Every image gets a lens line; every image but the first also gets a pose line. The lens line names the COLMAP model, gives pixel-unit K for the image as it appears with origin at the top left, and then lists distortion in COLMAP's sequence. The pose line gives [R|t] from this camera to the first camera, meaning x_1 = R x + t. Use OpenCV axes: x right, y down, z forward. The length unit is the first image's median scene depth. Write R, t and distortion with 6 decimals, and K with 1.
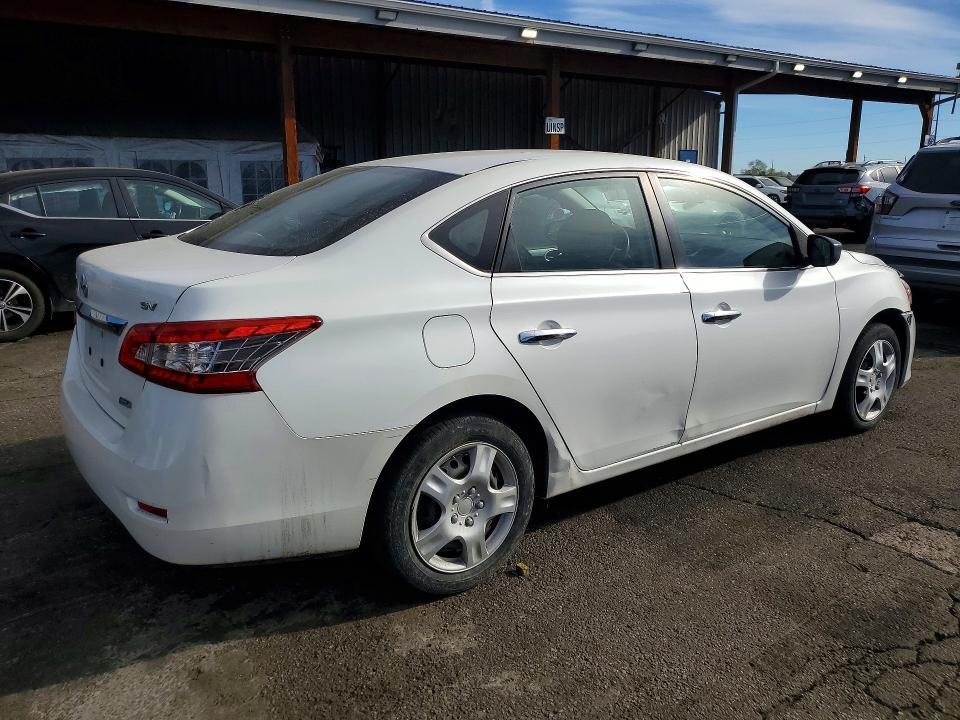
lens RADIAL K [[716.5, 0, 480.0], [0, 716.5, 360.0], [0, 0, 1]] dist [-0.004600, -0.000461]
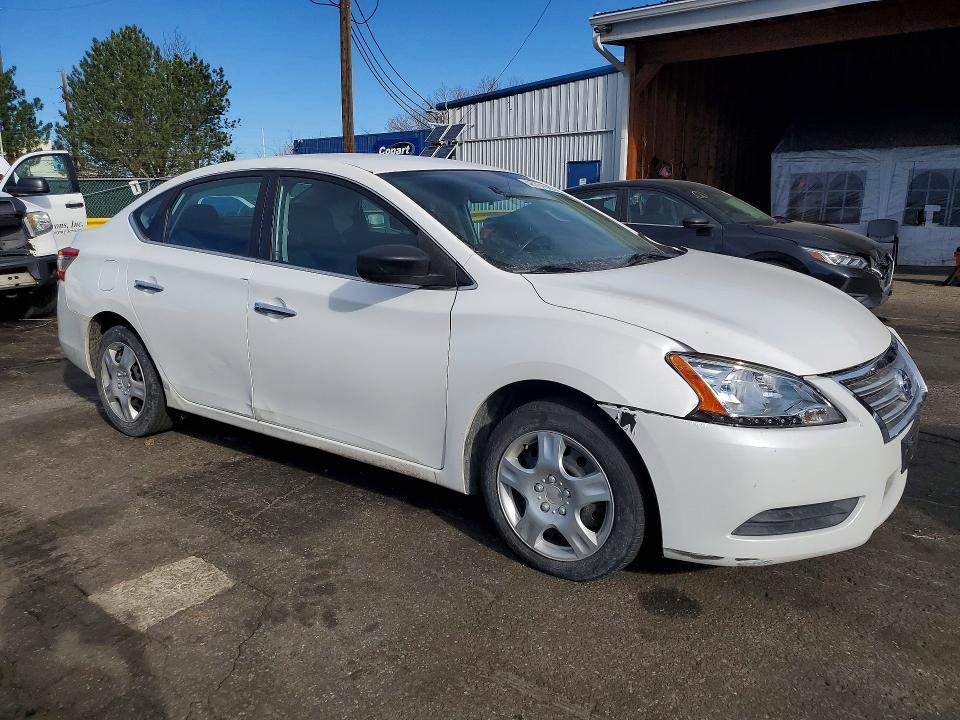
lens RADIAL K [[740.8, 0, 480.0], [0, 740.8, 360.0], [0, 0, 1]] dist [0.094620, -0.111553]
pose [[0.304565, 0.198964, -0.931479, 0.403748], [-0.230996, 0.964174, 0.130418, -0.056025], [0.924057, 0.175447, 0.339613, 0.258384]]
